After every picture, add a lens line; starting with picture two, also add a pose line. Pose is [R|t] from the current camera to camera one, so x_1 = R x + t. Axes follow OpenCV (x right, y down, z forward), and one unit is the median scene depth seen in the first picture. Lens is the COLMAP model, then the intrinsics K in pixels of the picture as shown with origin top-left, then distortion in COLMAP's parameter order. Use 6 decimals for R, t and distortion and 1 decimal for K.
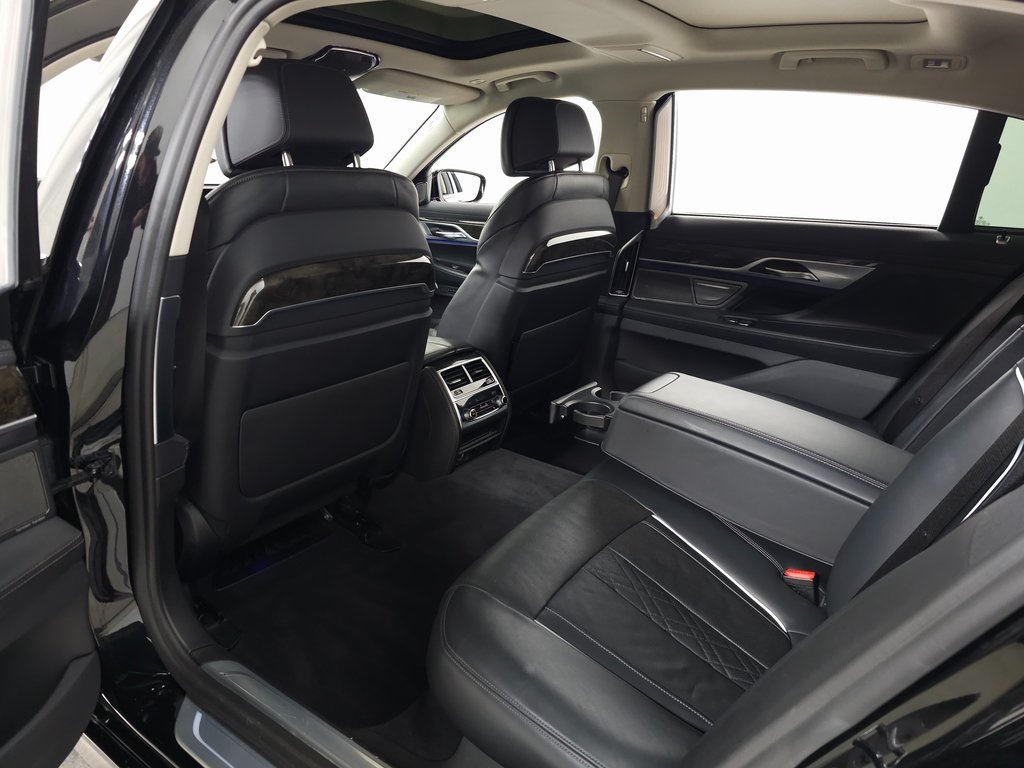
lens RADIAL K [[708.3, 0, 514.8], [0, 708.3, 388.7], [0, 0, 1]] dist [0.037438, -0.044547]
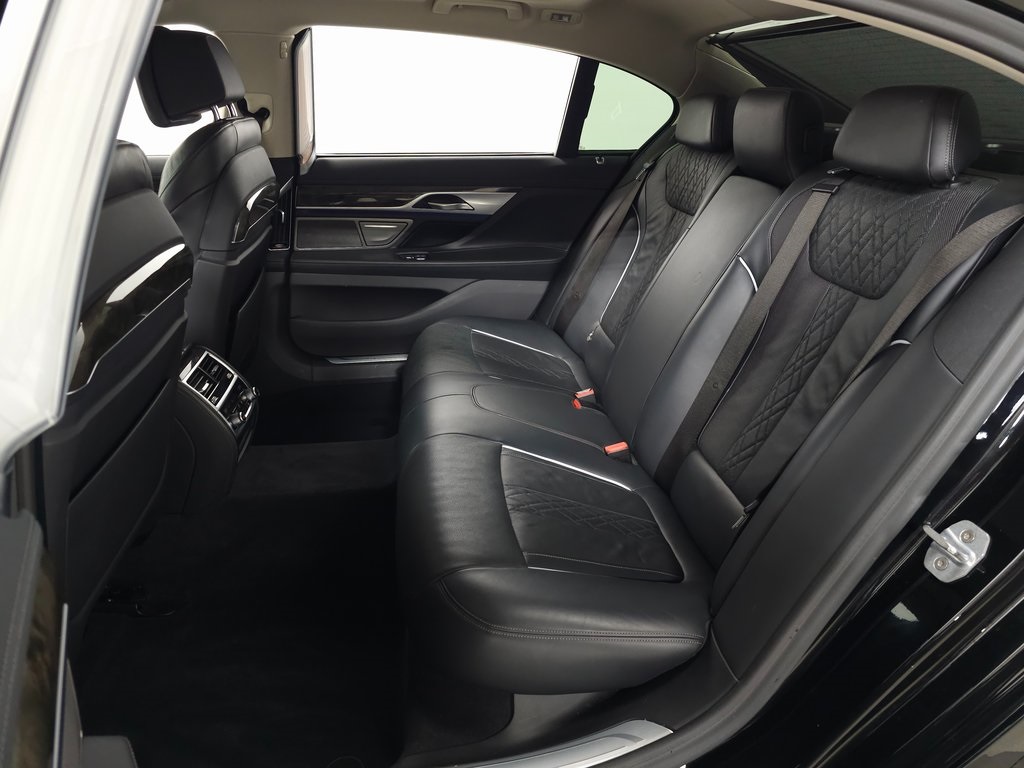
lens RADIAL K [[708.3, 0, 516.9], [0, 708.3, 382.1], [0, 0, 1]] dist [0.037438, -0.044547]
pose [[0.715012, -0.282014, 0.639708, -0.310010], [0.216520, 0.959367, 0.180927, -0.076163], [-0.664739, 0.009144, 0.747020, 0.119353]]
